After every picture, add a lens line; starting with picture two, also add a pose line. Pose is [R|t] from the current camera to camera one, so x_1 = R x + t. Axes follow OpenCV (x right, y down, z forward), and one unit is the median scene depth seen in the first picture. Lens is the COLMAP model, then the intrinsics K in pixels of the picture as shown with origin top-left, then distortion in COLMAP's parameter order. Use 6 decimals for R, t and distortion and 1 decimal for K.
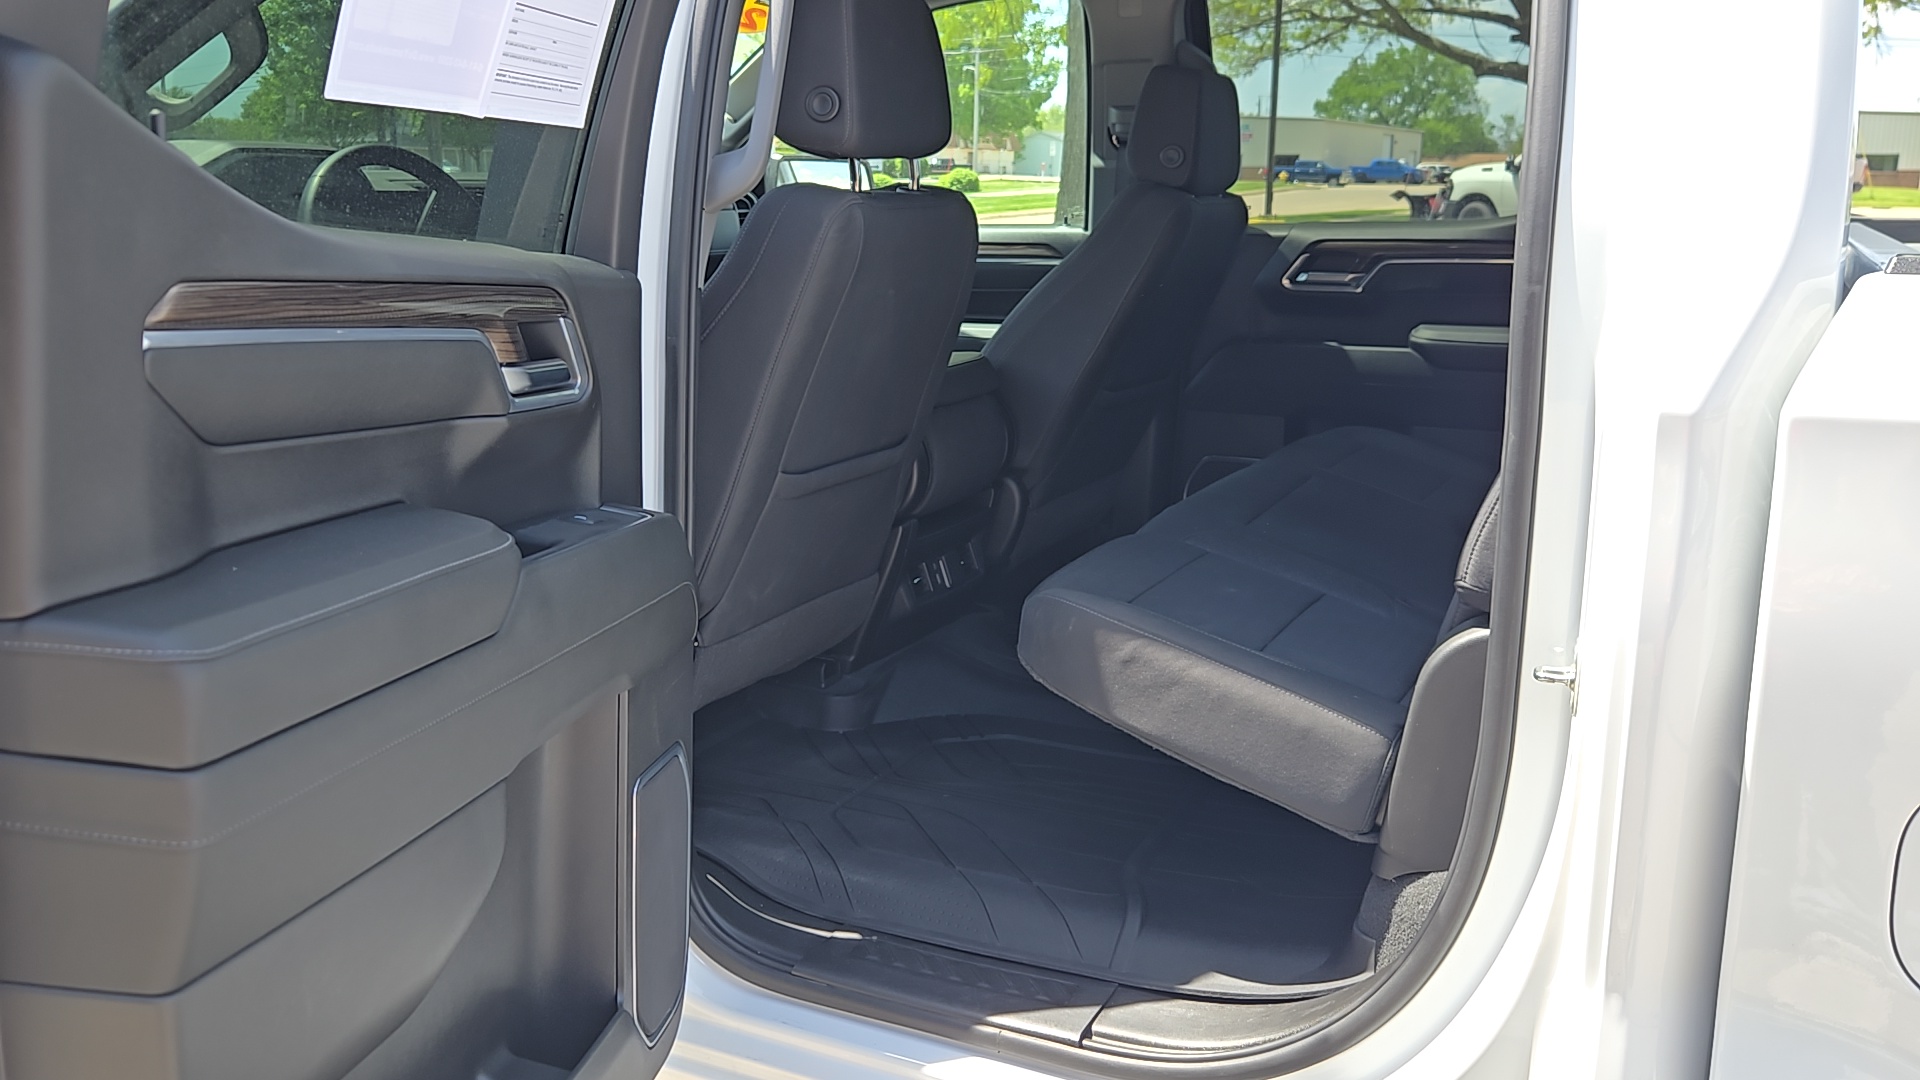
lens RADIAL K [[1607.6, 0, 974.4], [0, 1607.6, 546.1], [0, 0, 1]] dist [0.015883, -0.019249]
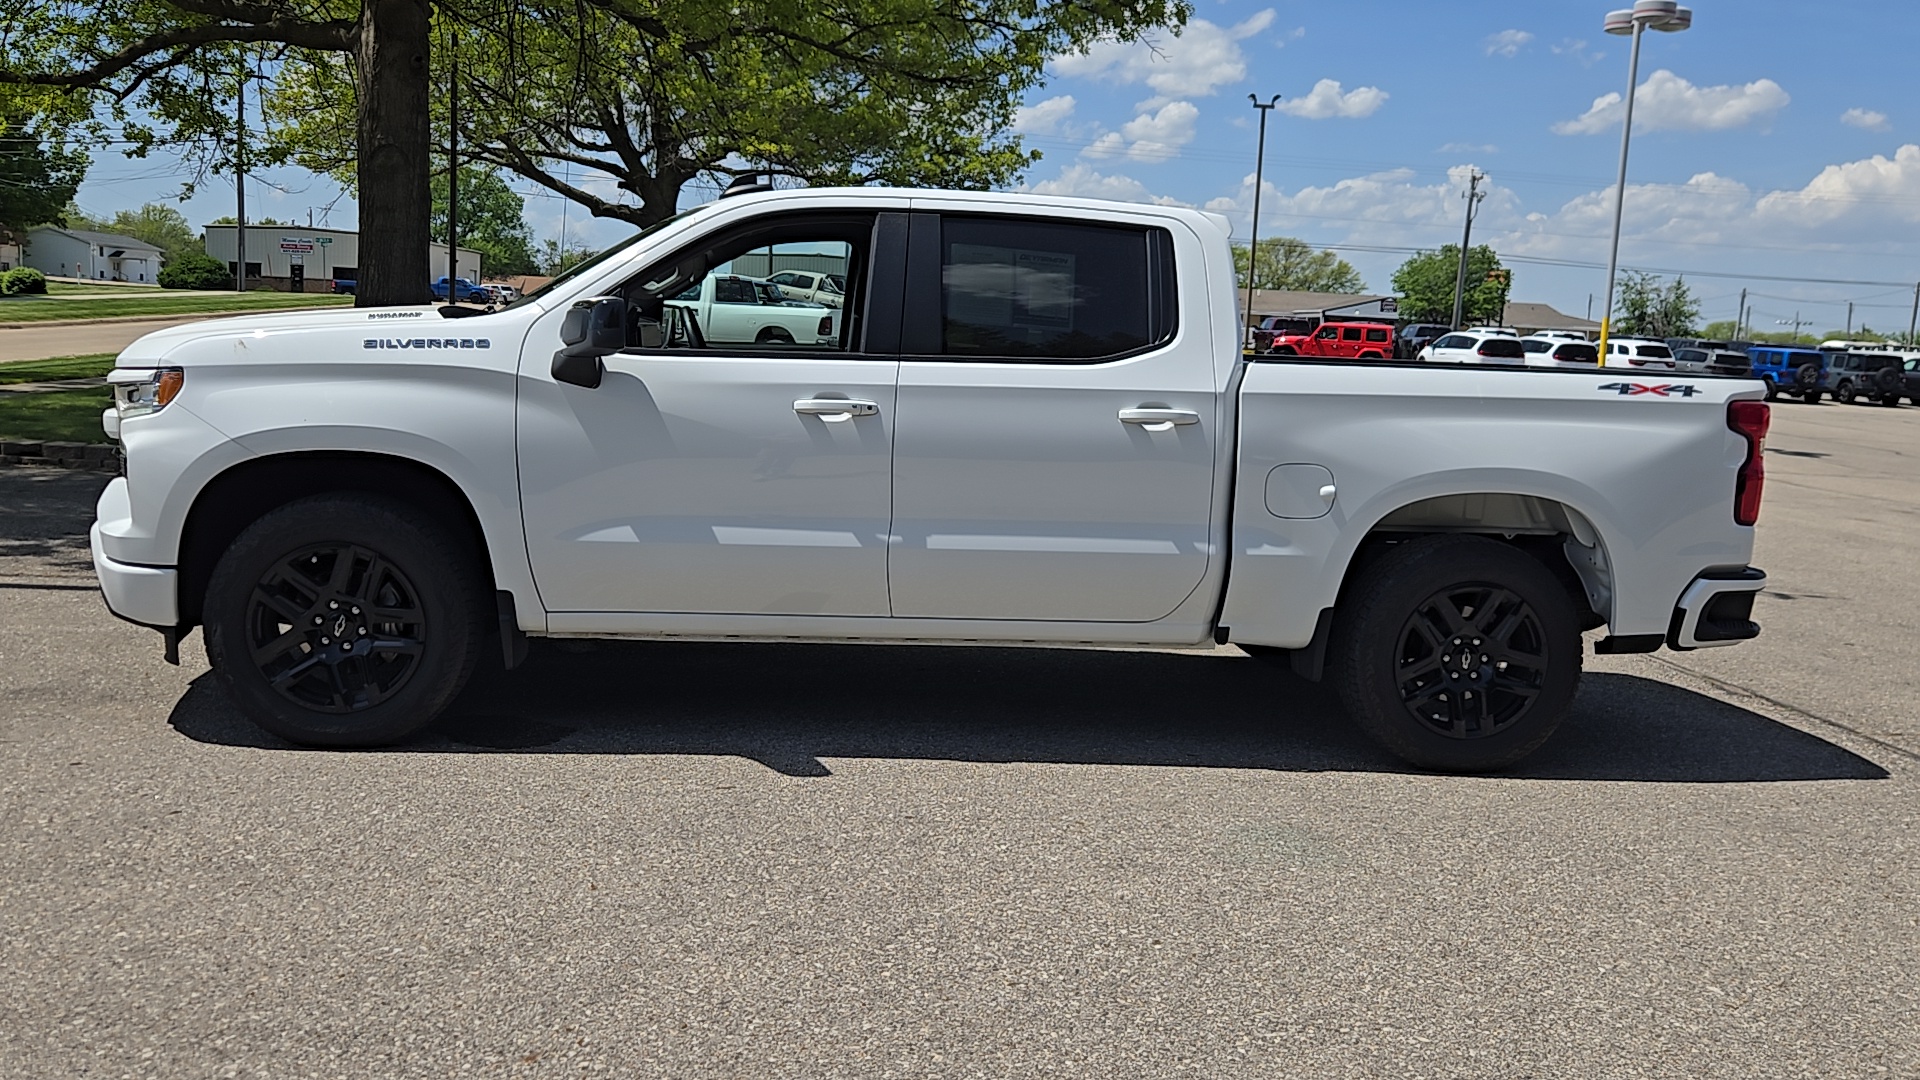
lens RADIAL K [[1607.6, 0, 956.8], [0, 1607.6, 551.2], [0, 0, 1]] dist [0.015883, -0.019249]
pose [[0.844175, -0.043524, 0.534297, -0.084234], [0.079497, 0.995842, -0.044481, 0.016050], [-0.530140, 0.080025, 0.844125, -0.076557]]
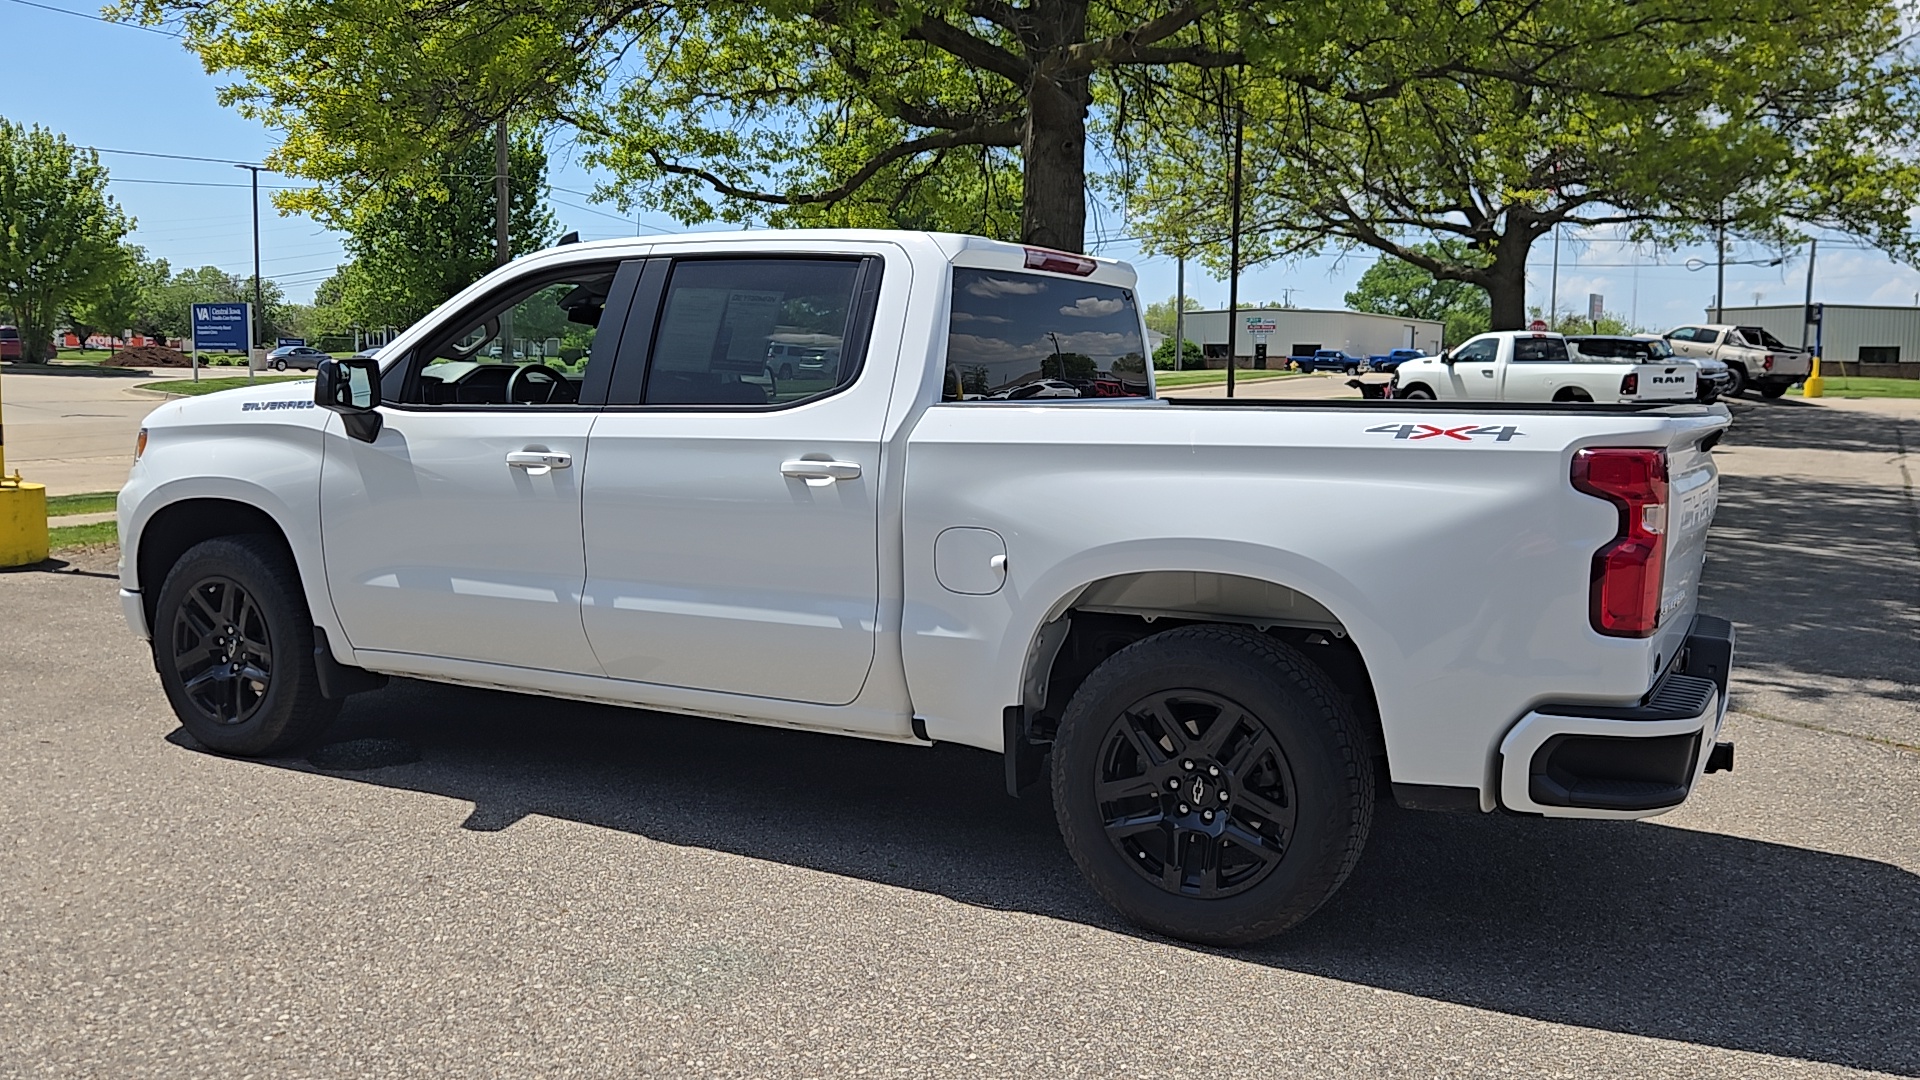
lens RADIAL K [[1607.6, 0, 957.7], [0, 1607.6, 557.4], [0, 0, 1]] dist [0.015883, -0.019249]
pose [[0.999192, 0.009012, -0.039172, 0.024224], [-0.013084, 0.994387, -0.104994, 0.018967], [0.038006, 0.105422, 0.993701, -0.089478]]
